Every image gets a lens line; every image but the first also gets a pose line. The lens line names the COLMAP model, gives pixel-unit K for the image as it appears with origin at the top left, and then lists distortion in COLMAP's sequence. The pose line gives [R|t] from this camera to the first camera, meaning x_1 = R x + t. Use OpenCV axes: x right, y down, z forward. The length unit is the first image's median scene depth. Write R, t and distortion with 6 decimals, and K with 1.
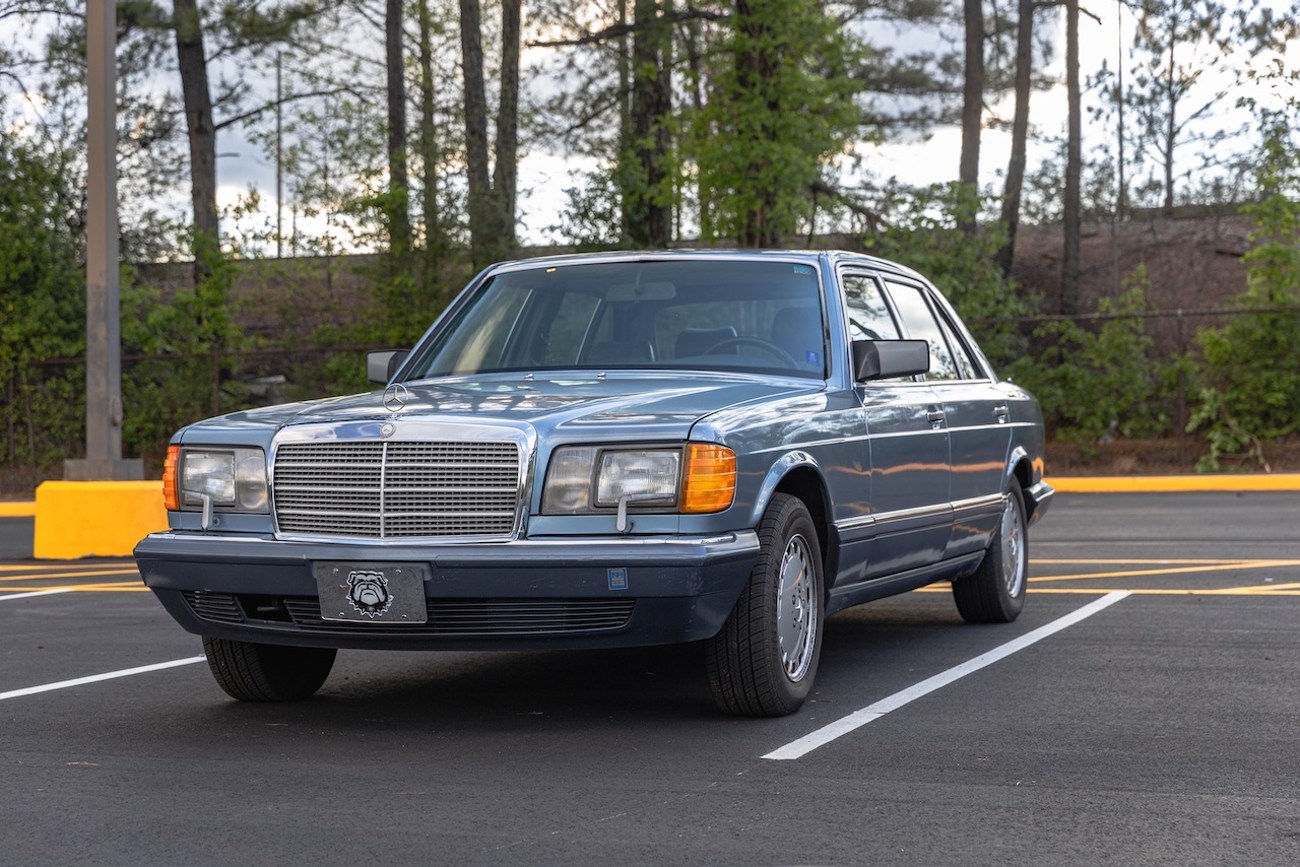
lens RADIAL K [[2473.7, 0, 648.0], [0, 2473.7, 437.8], [0, 0, 1]] dist [0.002820, 0.000000]
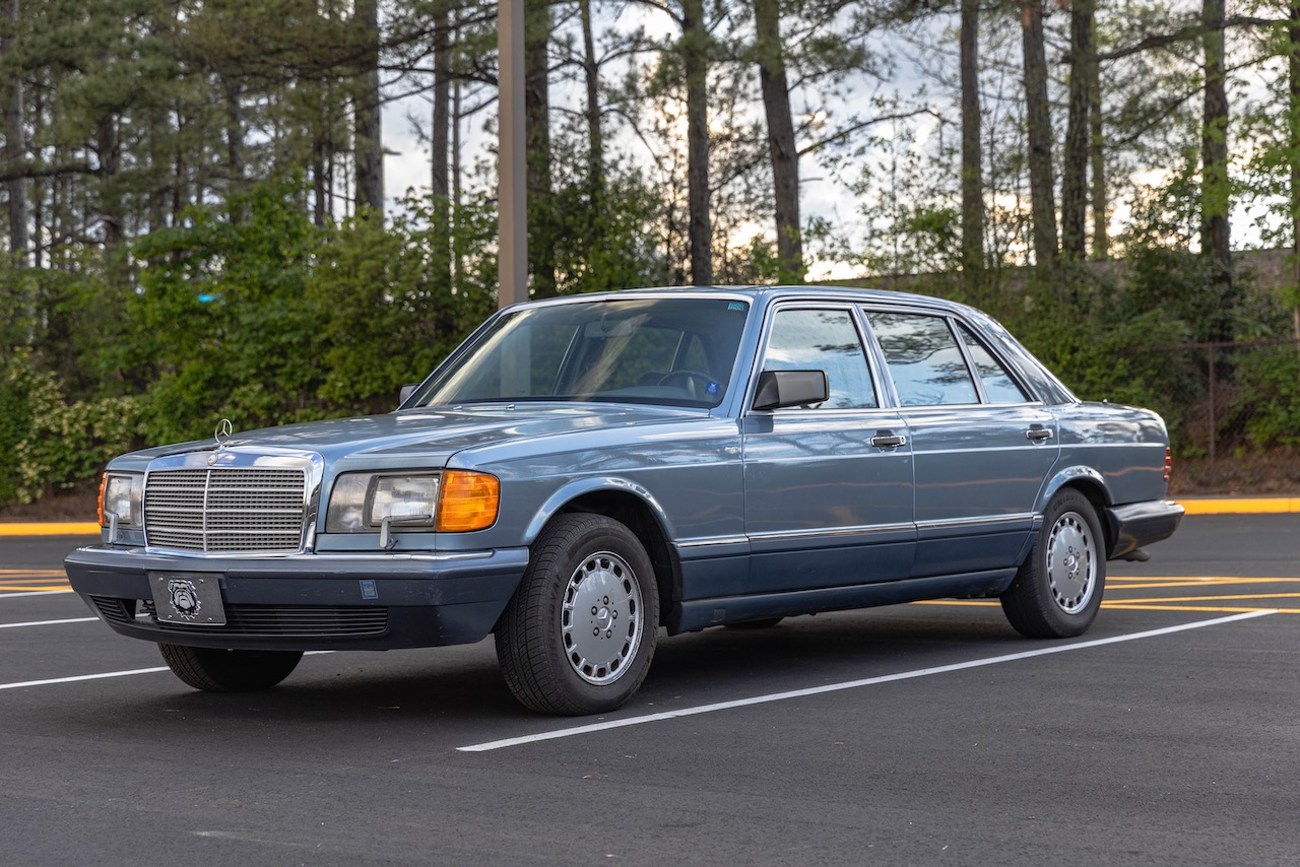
lens RADIAL K [[2473.7, 0, 638.9], [0, 2473.7, 427.1], [0, 0, 1]] dist [0.002820, 0.000000]
pose [[0.951021, -0.006496, -0.309059, 0.367118], [0.003928, 0.999952, -0.008931, -0.005847], [0.309102, 0.007280, 0.951001, -0.039298]]
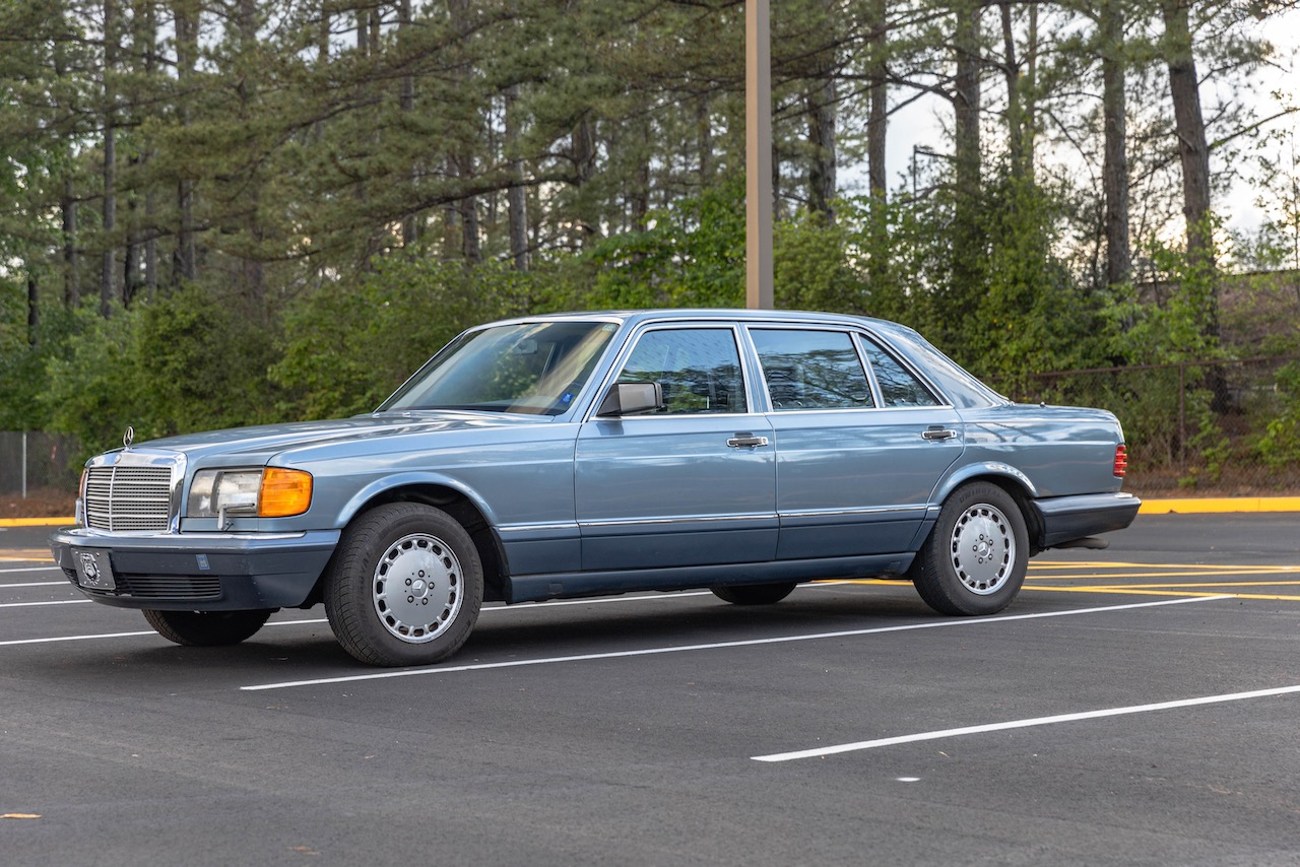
lens RADIAL K [[2473.7, 0, 628.4], [0, 2473.7, 432.7], [0, 0, 1]] dist [0.002820, 0.000000]
pose [[0.847054, -0.007205, -0.531458, 0.770789], [0.006066, 0.999974, -0.003889, -0.009069], [0.531472, 0.000070, 0.847076, -0.073135]]
